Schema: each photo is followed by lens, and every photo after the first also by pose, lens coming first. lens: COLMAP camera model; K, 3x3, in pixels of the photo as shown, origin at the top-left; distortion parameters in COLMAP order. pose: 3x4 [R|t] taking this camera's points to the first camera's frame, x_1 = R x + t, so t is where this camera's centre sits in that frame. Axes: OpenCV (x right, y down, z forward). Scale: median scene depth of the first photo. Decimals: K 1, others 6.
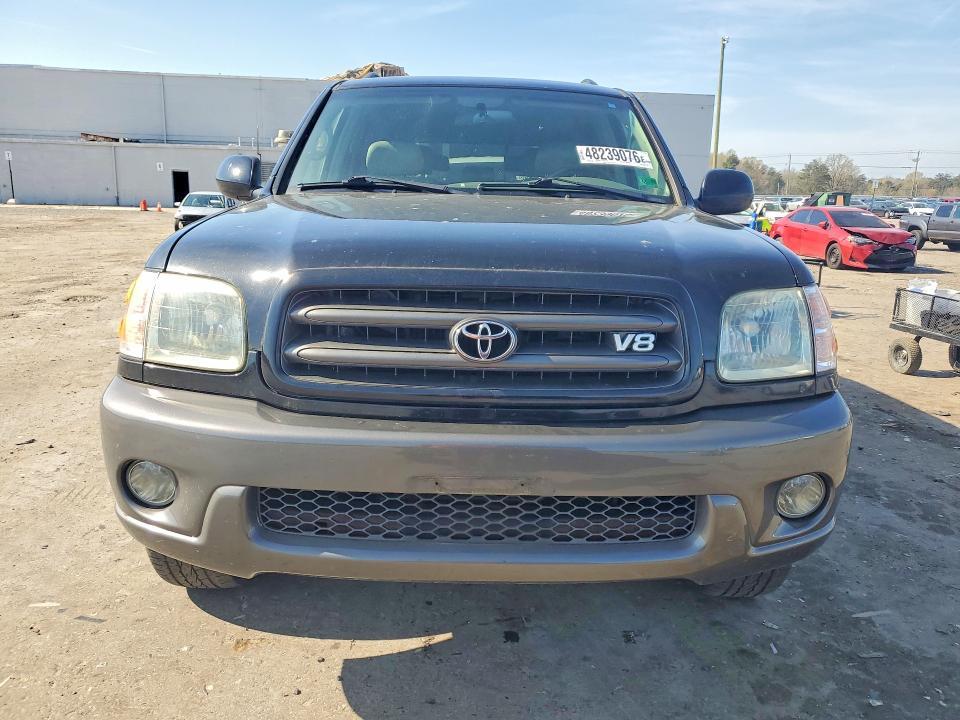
lens RADIAL K [[759.0, 0, 474.1], [0, 759.0, 359.7], [0, 0, 1]] dist [-0.005698, 0.041803]
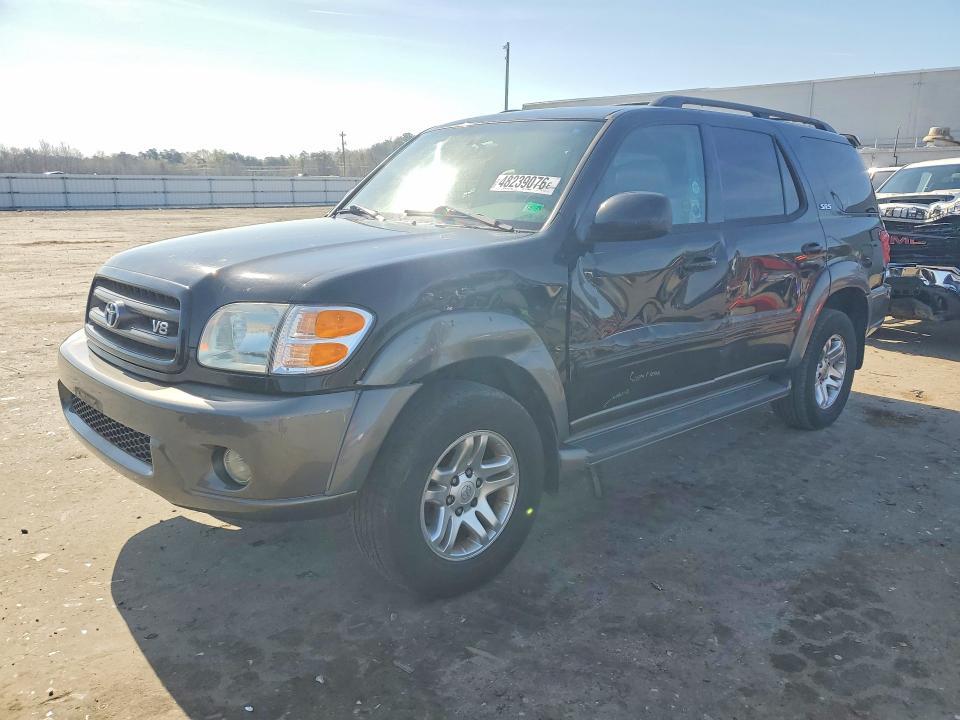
lens RADIAL K [[759.0, 0, 474.1], [0, 759.0, 359.7], [0, 0, 1]] dist [-0.005698, 0.041803]
pose [[0.668800, 0.143879, -0.729387, 1.265053], [-0.149205, 0.987109, 0.057906, -0.099677], [0.728316, 0.070101, 0.681646, 0.329411]]
